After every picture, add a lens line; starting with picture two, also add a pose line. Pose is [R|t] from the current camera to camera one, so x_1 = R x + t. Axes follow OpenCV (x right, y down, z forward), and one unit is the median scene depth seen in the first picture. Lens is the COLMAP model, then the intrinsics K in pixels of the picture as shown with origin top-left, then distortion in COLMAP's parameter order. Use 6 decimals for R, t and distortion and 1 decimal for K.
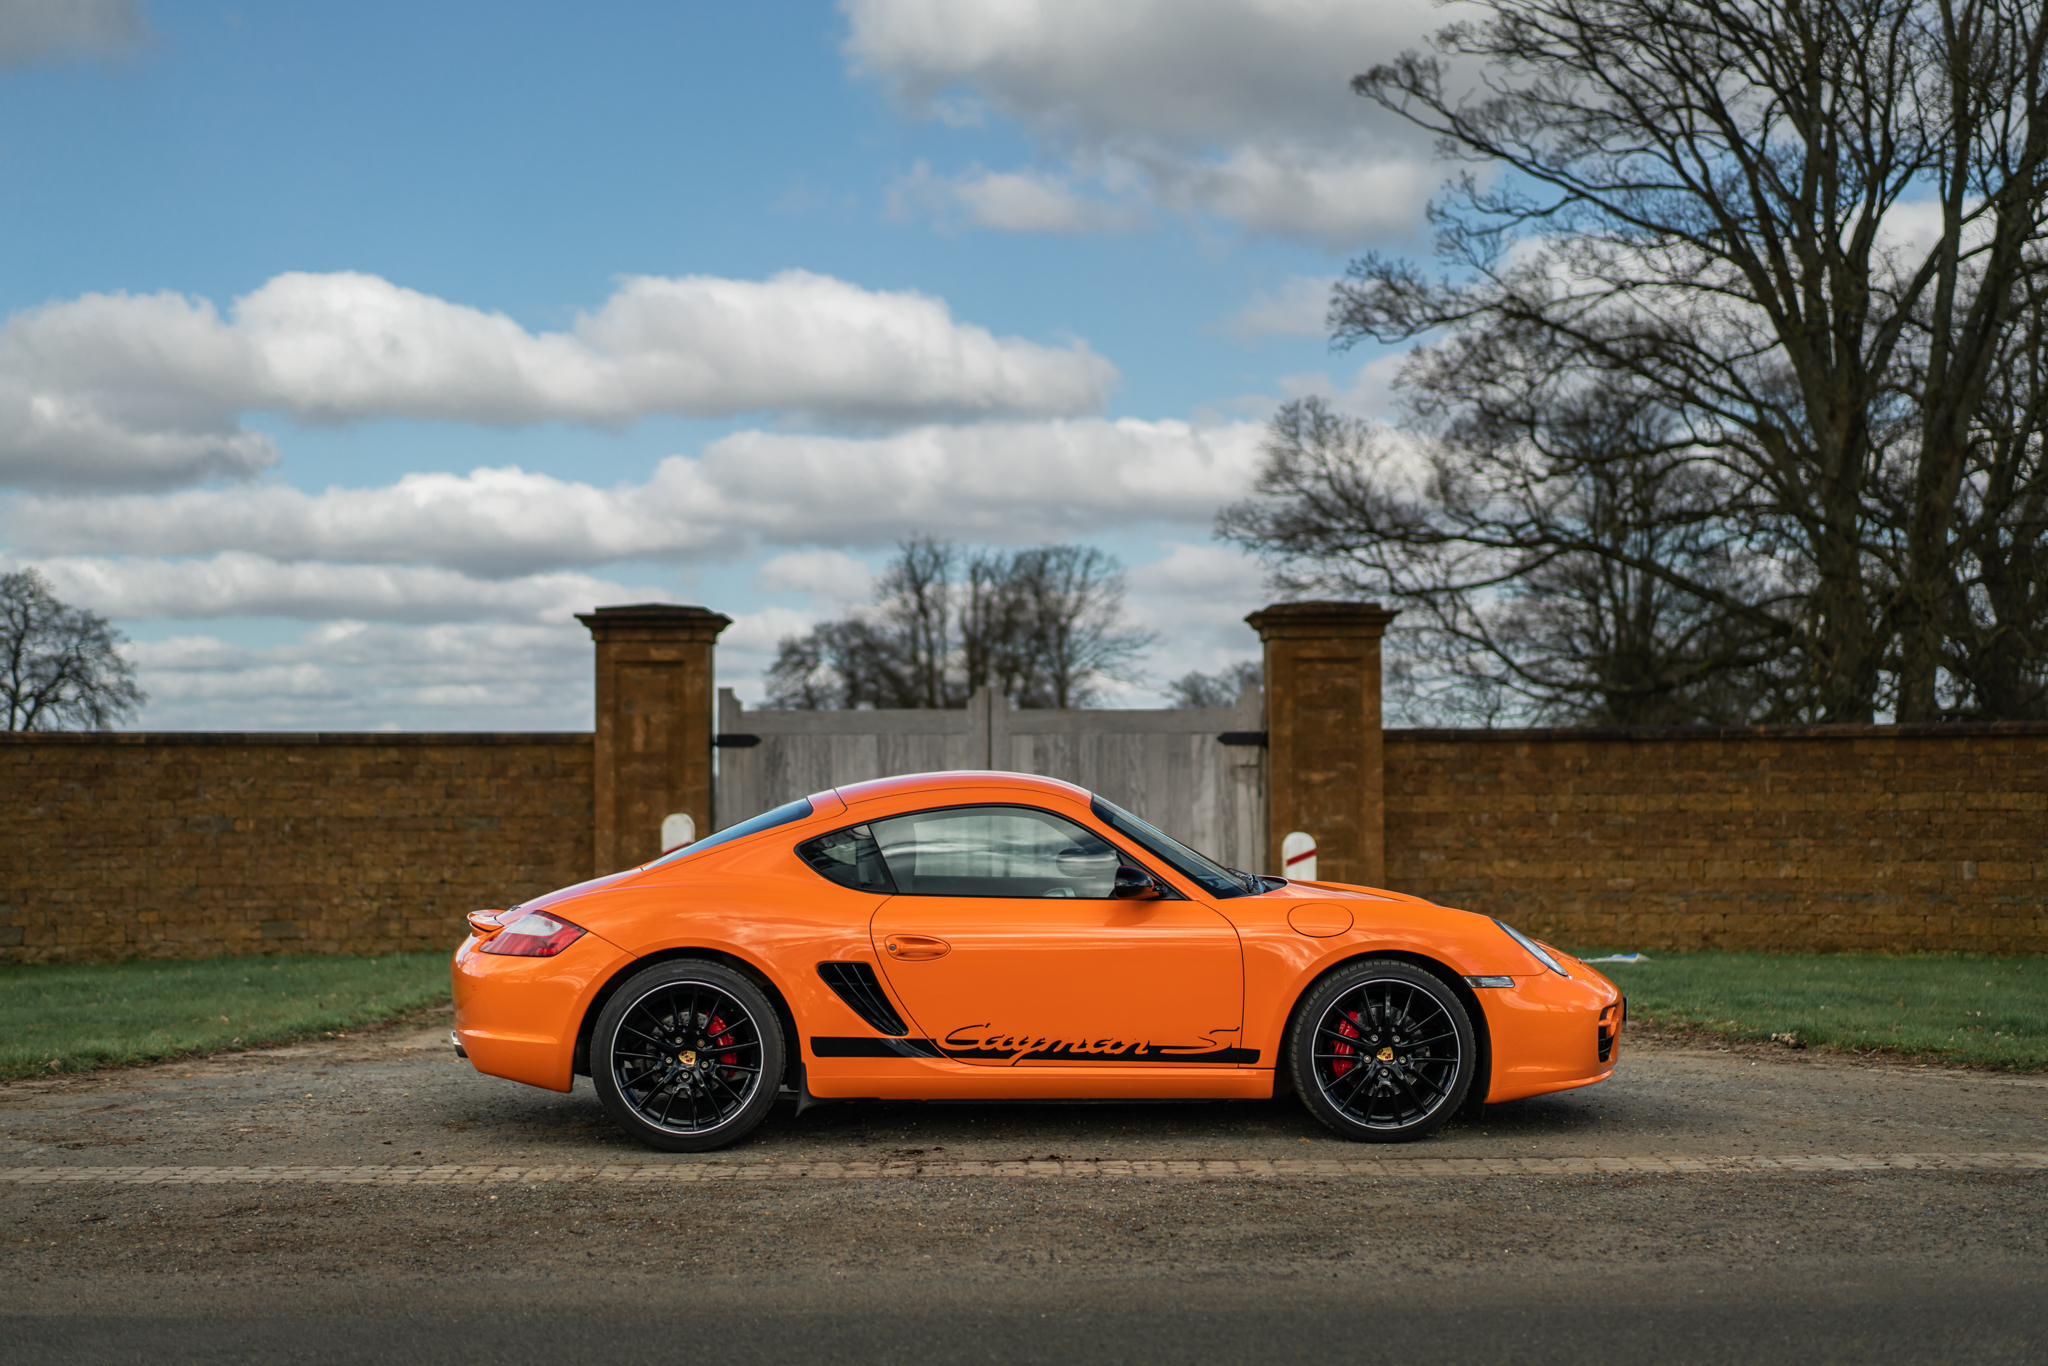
lens RADIAL K [[3252.9, 0, 983.0], [0, 3252.9, 685.2], [0, 0, 1]] dist [0.007345, -0.117329]
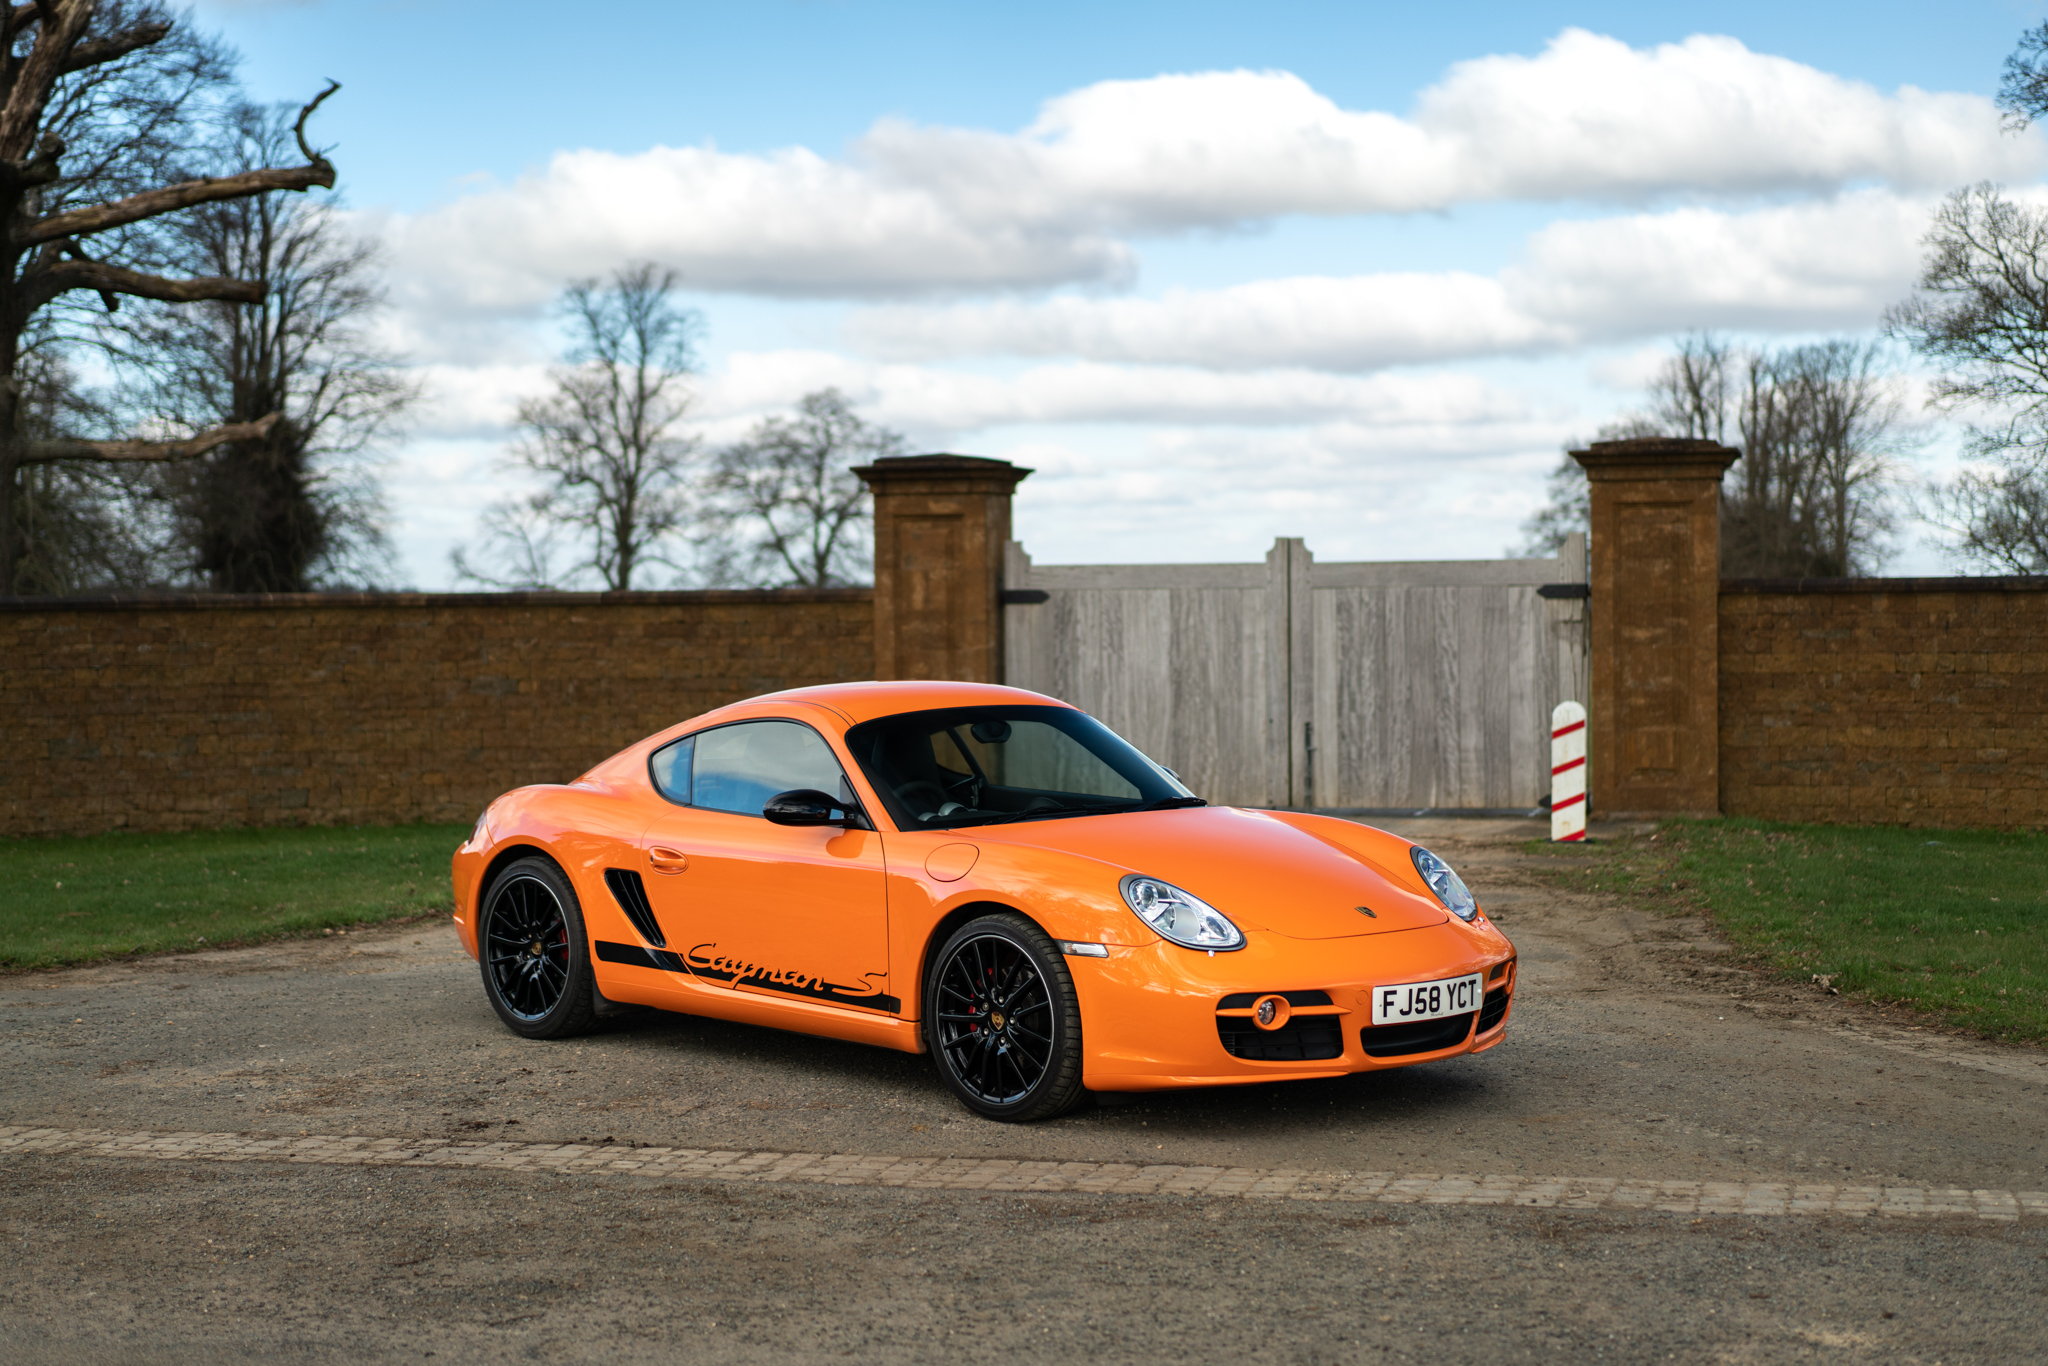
lens RADIAL K [[3252.9, 0, 983.0], [0, 3252.9, 685.2], [0, 0, 1]] dist [0.007345, -0.117329]
pose [[0.965332, 0.001500, -0.261022, 0.160152], [0.014526, 0.998125, 0.059456, -0.013774], [0.260622, -0.061186, 0.963500, 0.081515]]
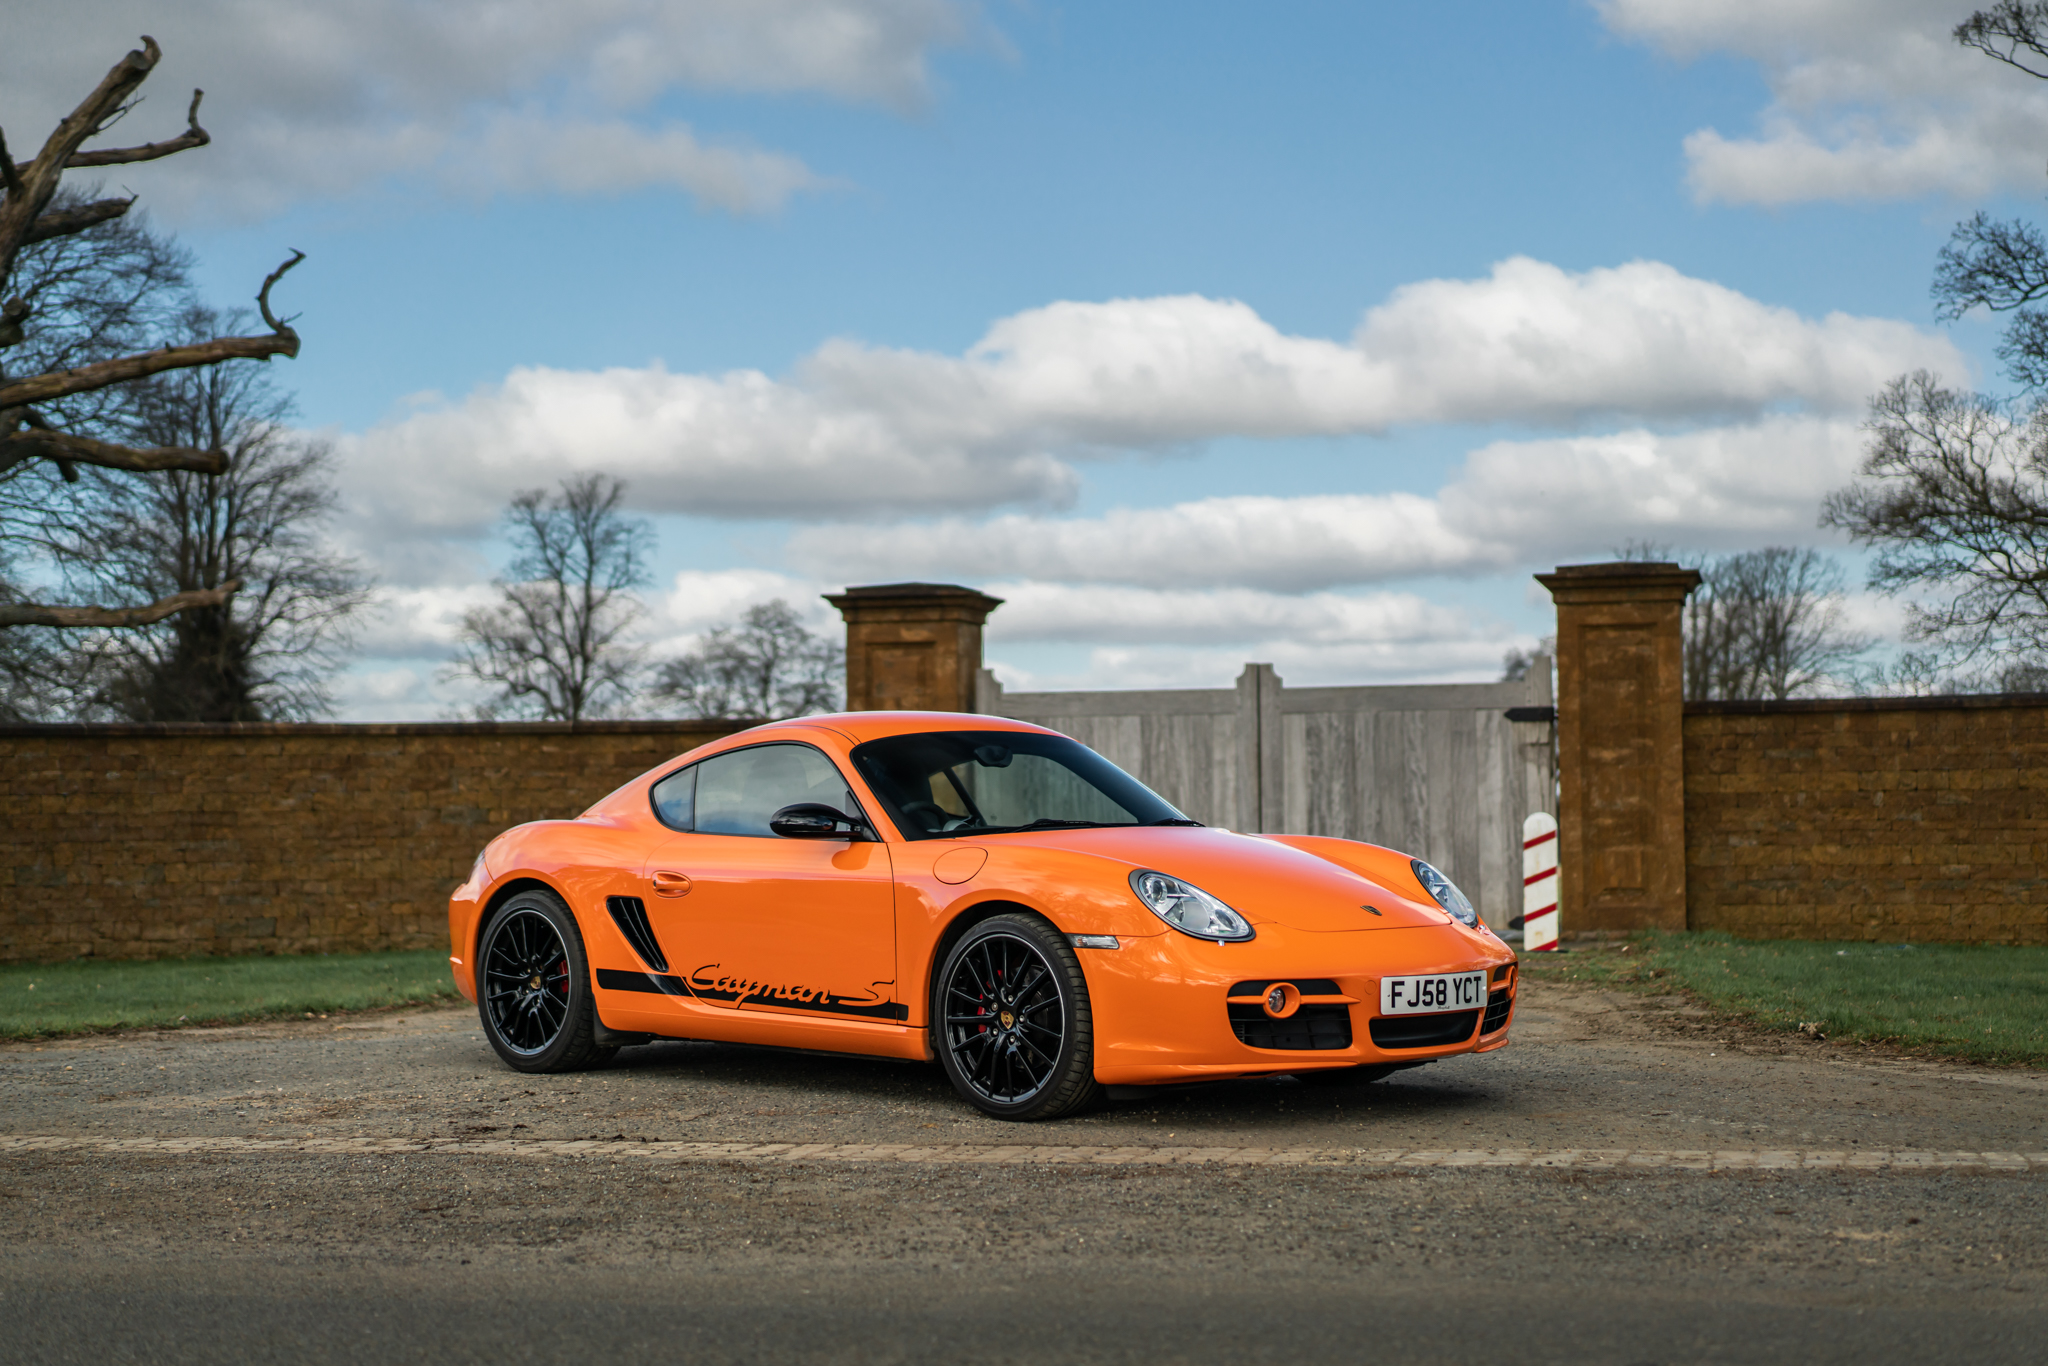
lens RADIAL K [[3254.2, 0, 1024.0], [0, 3254.2, 683.0], [0, 0, 1]] dist [0.010755, -0.153017]
pose [[0.972772, -0.016986, -0.231143, 0.152964], [0.015144, 0.999838, -0.009743, 0.014358], [0.231271, 0.005978, 0.972871, 0.073961]]
